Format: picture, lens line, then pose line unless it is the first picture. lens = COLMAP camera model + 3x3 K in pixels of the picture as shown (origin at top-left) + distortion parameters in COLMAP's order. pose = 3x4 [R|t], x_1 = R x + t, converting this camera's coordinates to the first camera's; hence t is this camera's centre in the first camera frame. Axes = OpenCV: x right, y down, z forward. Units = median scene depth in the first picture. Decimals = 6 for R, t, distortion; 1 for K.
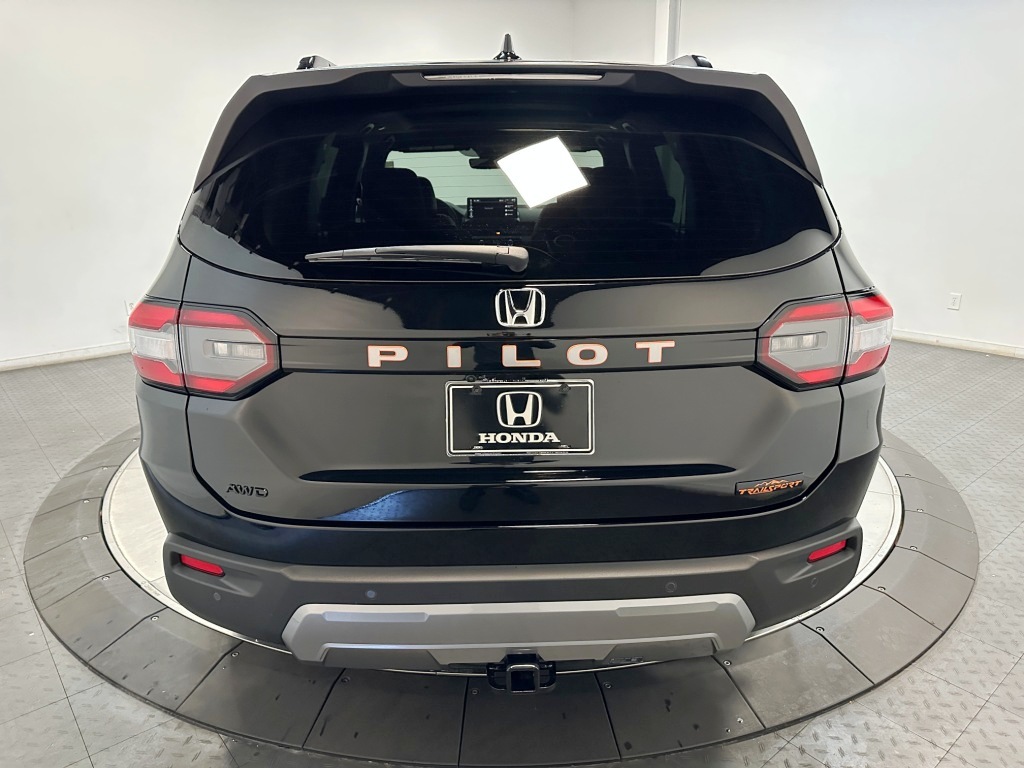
lens RADIAL K [[736.8, 0, 515.3], [0, 736.8, 376.5], [0, 0, 1]] dist [0.005310, -0.011133]
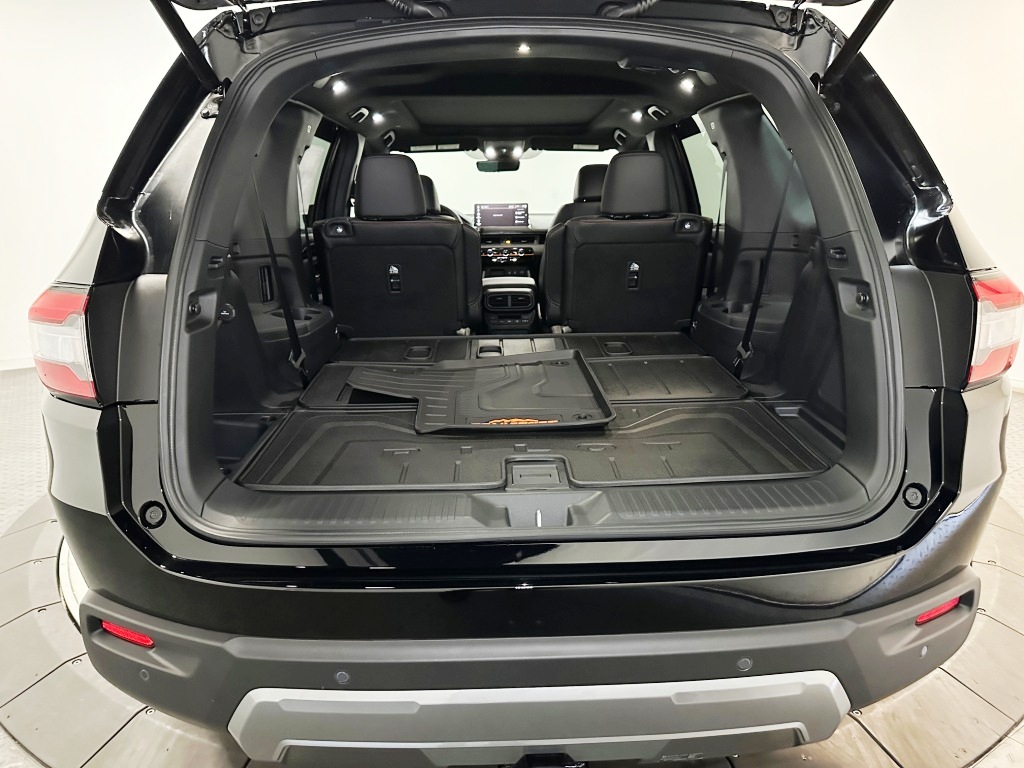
lens RADIAL K [[736.8, 0, 515.1], [0, 736.8, 388.2], [0, 0, 1]] dist [0.005310, -0.011133]
pose [[0.999906, -0.005024, -0.012756, -0.010406], [0.004745, 0.999750, -0.021840, 0.021555], [0.012862, 0.021778, 0.999680, 0.244707]]
